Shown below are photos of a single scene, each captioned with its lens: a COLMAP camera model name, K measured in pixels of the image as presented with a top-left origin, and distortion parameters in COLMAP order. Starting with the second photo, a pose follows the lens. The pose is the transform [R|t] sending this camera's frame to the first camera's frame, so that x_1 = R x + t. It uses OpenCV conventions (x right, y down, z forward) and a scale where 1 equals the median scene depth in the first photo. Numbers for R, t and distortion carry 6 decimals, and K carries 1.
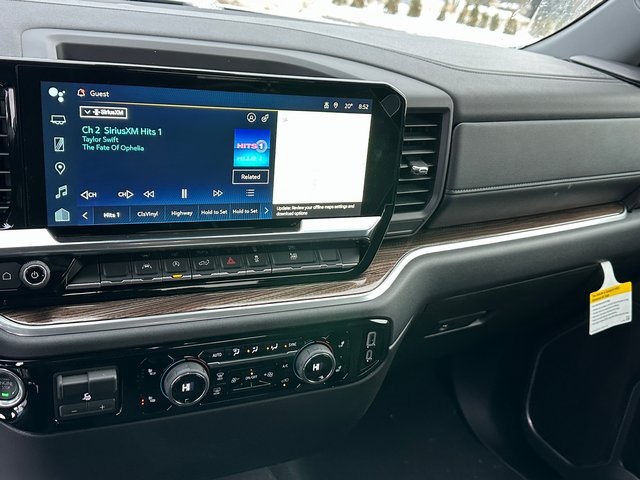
lens RADIAL K [[600.0, 0, 320.0], [0, 600.0, 240.0], [0, 0, 1]] dist [0.164514, -0.362566]
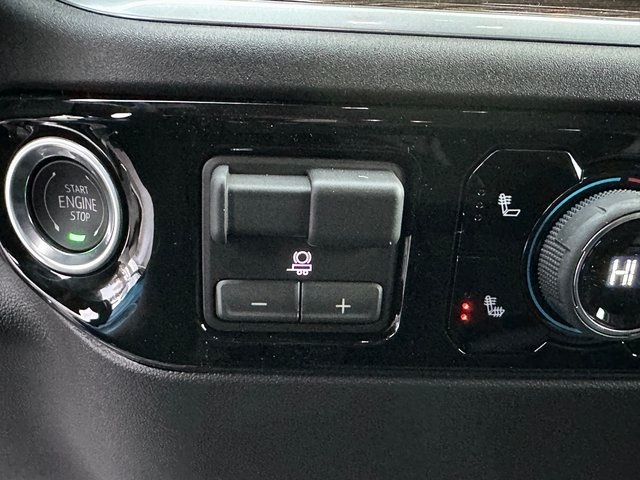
lens RADIAL K [[650.1, 0, 320.0], [0, 650.1, 240.0], [0, 0, 1]] dist [-0.007980, -0.006551]
pose [[0.945387, 0.046613, -0.322600, -0.243038], [-0.066323, 0.996526, -0.050372, 0.238461], [0.319132, 0.069017, 0.945194, 0.629574]]
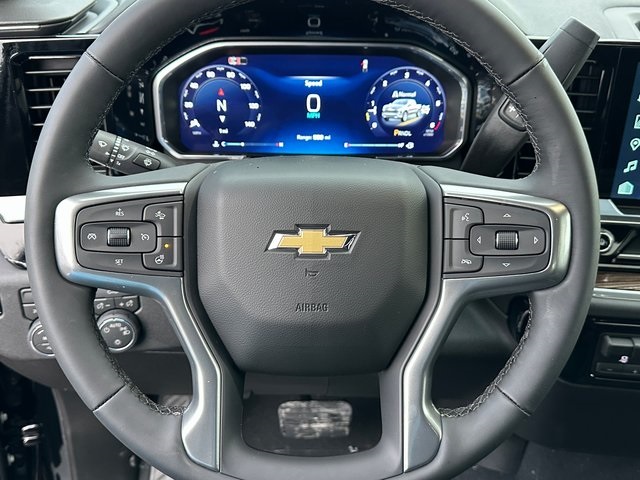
lens RADIAL K [[600.0, 0, 320.0], [0, 600.0, 240.0], [0, 0, 1]] dist [0.164514, -0.362566]
pose [[0.857900, 0.134870, -0.495799, -0.306042], [-0.100600, 0.990349, 0.095329, 0.000780], [0.503872, -0.031905, 0.863189, -0.168213]]
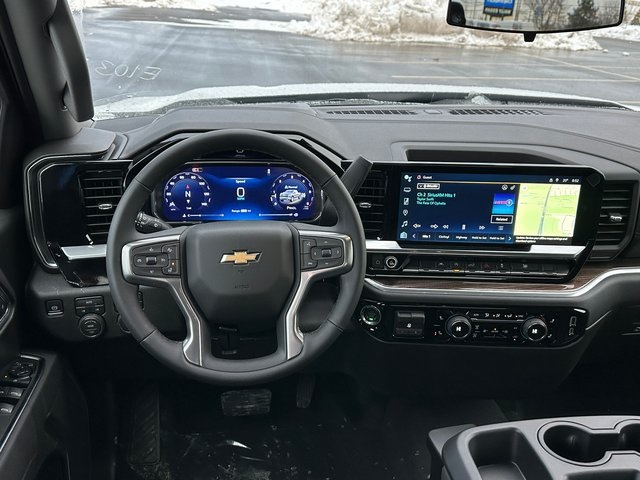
lens RADIAL K [[600.0, 0, 320.0], [0, 600.0, 240.0], [0, 0, 1]] dist [0.164514, -0.362566]
pose [[0.912576, 0.061625, -0.404237, 0.126498], [-0.075752, 0.996945, -0.019030, 0.032102], [0.401830, 0.047988, 0.914456, -0.872837]]
